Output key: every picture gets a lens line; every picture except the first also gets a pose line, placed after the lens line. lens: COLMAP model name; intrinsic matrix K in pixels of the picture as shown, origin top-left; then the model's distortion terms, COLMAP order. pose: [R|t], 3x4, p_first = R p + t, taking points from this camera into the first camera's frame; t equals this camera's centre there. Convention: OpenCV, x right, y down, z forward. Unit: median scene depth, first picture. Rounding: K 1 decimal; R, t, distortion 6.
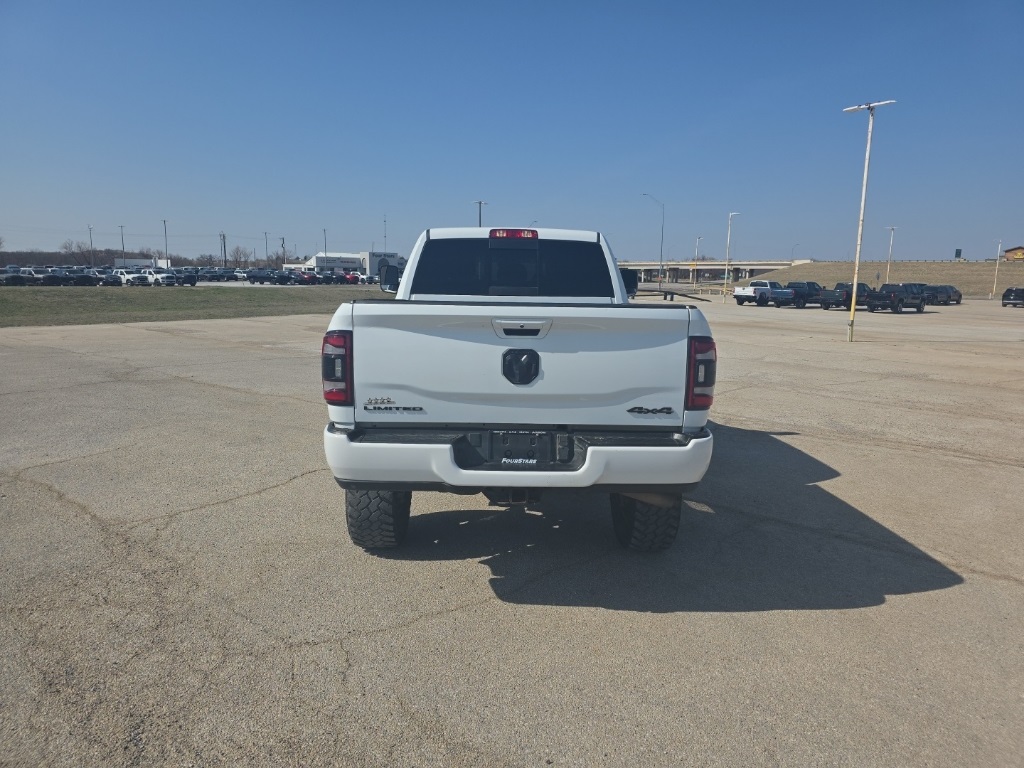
lens RADIAL K [[687.3, 0, 508.1], [0, 687.3, 386.8], [0, 0, 1]] dist [0.080133, -0.091986]
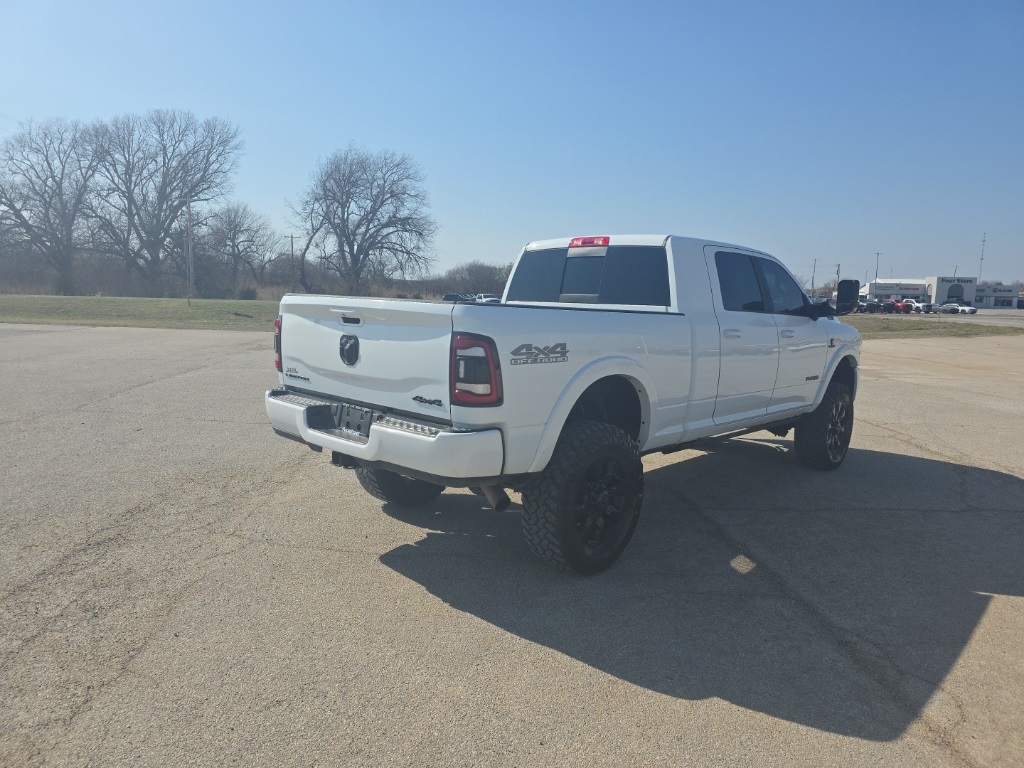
lens RADIAL K [[687.3, 0, 508.1], [0, 687.3, 386.8], [0, 0, 1]] dist [0.080133, -0.091986]
pose [[0.711888, 0.097604, -0.695477, 0.892165], [-0.125675, 0.992015, 0.010581, -0.011263], [0.690957, 0.079872, 0.718470, 0.293098]]
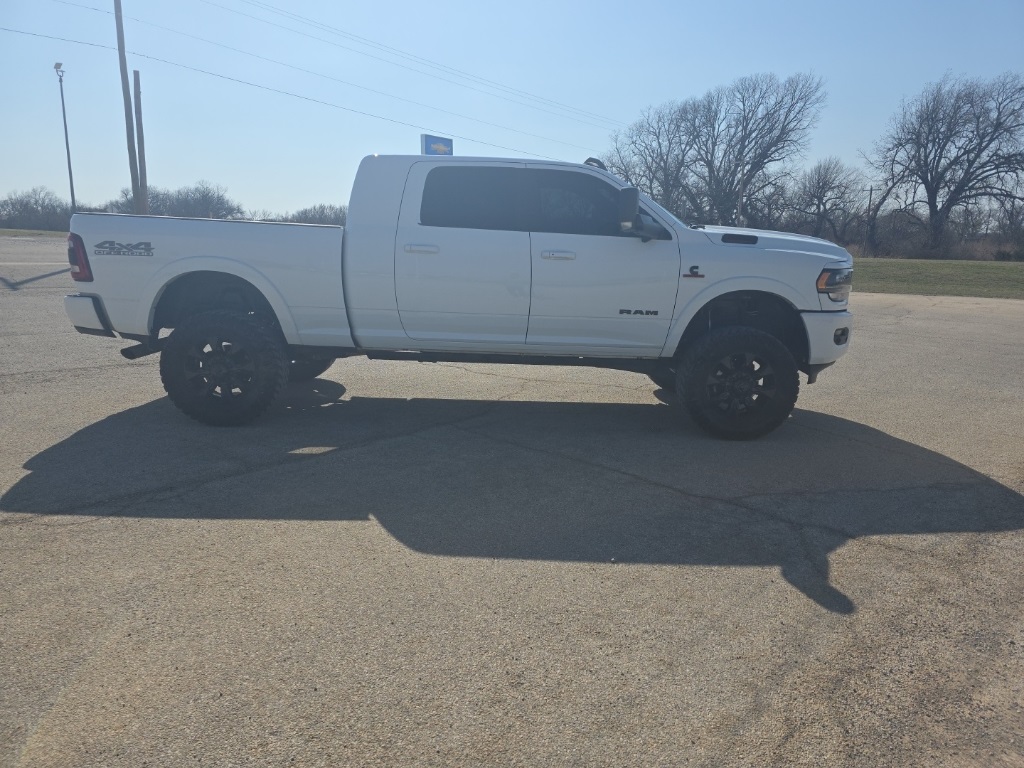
lens RADIAL K [[687.3, 0, 508.1], [0, 687.3, 386.8], [0, 0, 1]] dist [0.080133, -0.091986]
pose [[-0.062958, 0.185954, -0.980539, 2.021542], [-0.172144, 0.965739, 0.194201, -0.275848], [0.983058, 0.181021, -0.028790, 2.602774]]
